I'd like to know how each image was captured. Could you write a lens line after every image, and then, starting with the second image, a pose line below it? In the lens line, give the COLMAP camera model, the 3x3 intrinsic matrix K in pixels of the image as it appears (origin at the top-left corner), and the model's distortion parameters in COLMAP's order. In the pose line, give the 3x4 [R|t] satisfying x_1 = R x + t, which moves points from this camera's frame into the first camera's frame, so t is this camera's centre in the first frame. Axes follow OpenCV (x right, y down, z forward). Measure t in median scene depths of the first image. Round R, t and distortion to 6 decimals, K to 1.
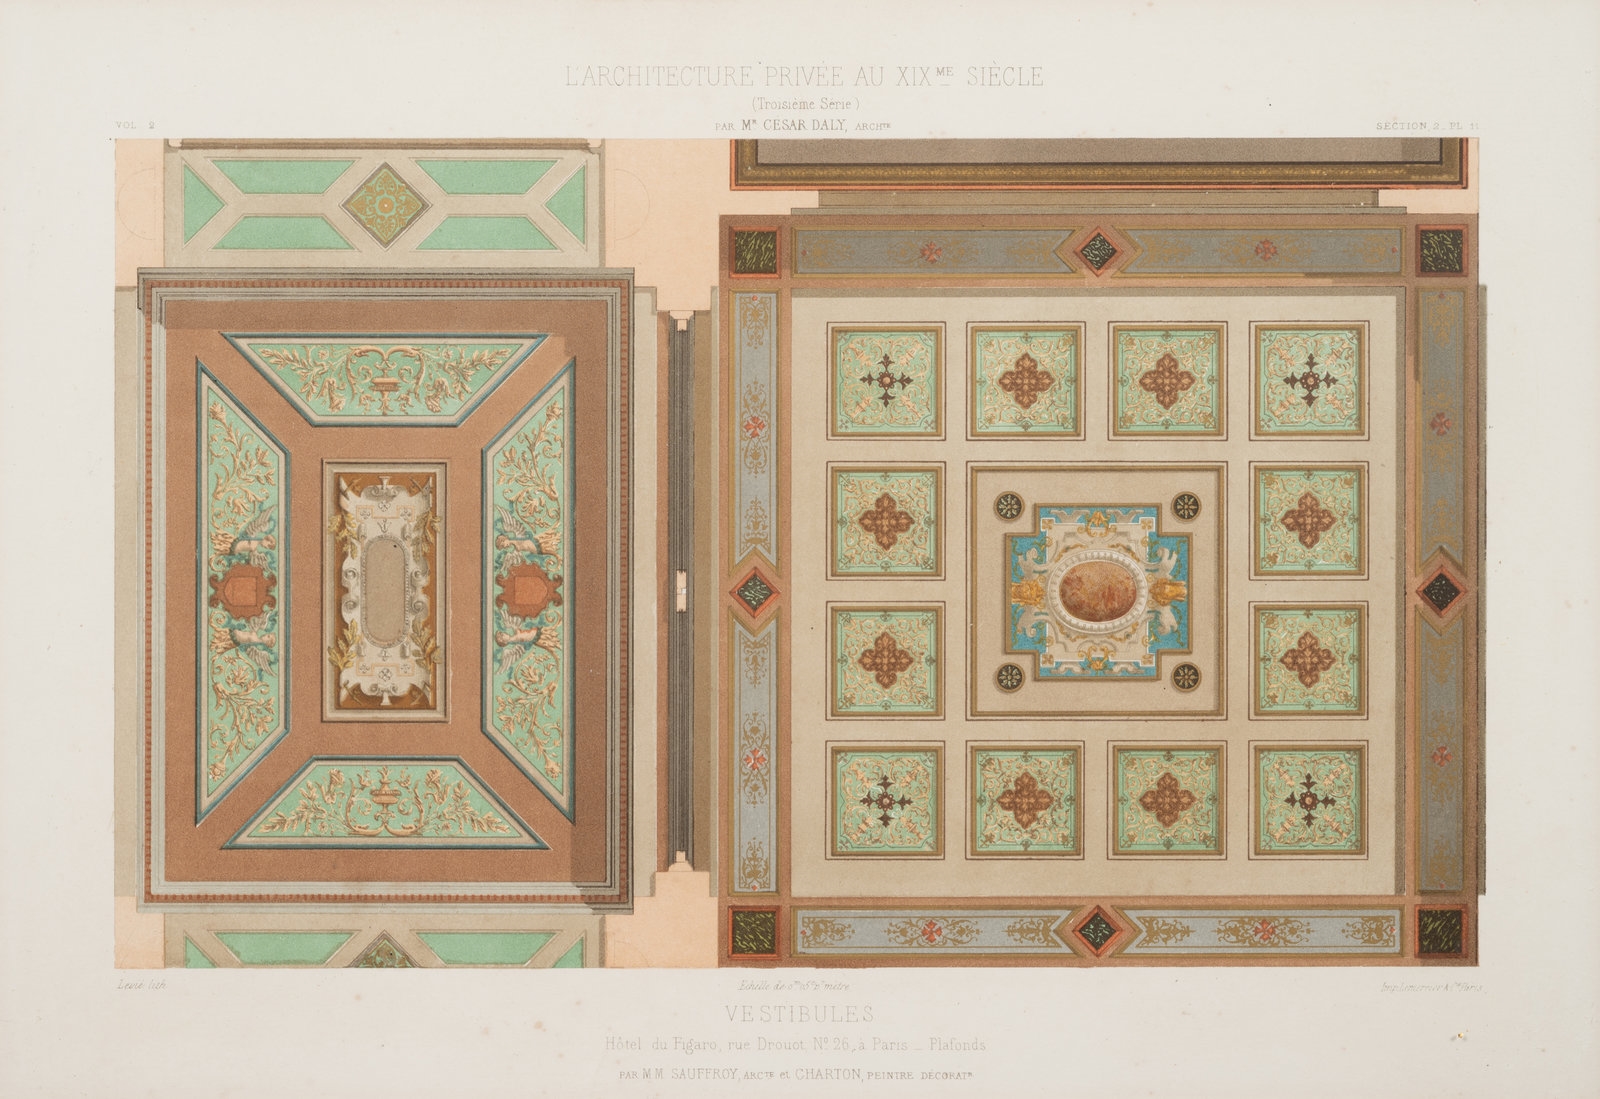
lens RADIAL K [[3357.4, 0, 800.3], [0, 3357.4, 549.1], [0, 0, 1]] dist [-0.064882, 0.000000]
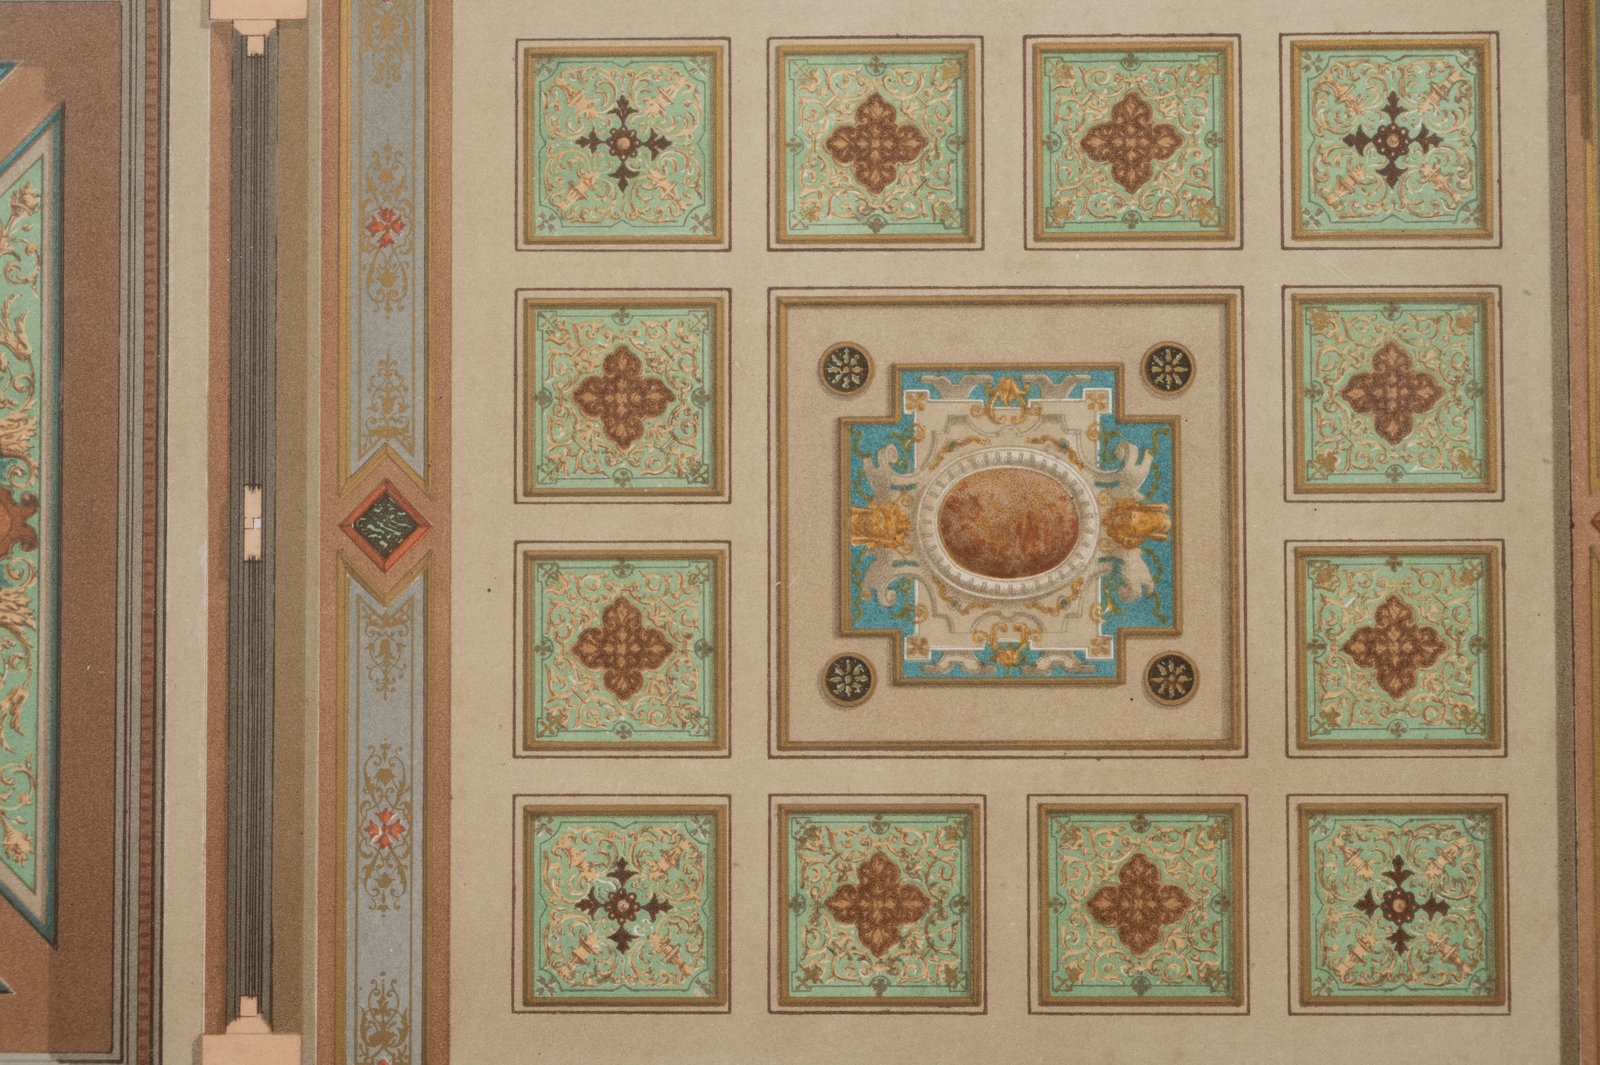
lens RADIAL K [[2906.0, 0, 799.4], [0, 2906.0, 533.5], [0, 0, 1]] dist [-0.019504, 0.000000]
pose [[0.999419, -0.003657, -0.033878, 0.070668], [0.001804, 0.998509, -0.054555, 0.040365], [0.034027, 0.054462, 0.997936, 0.523934]]
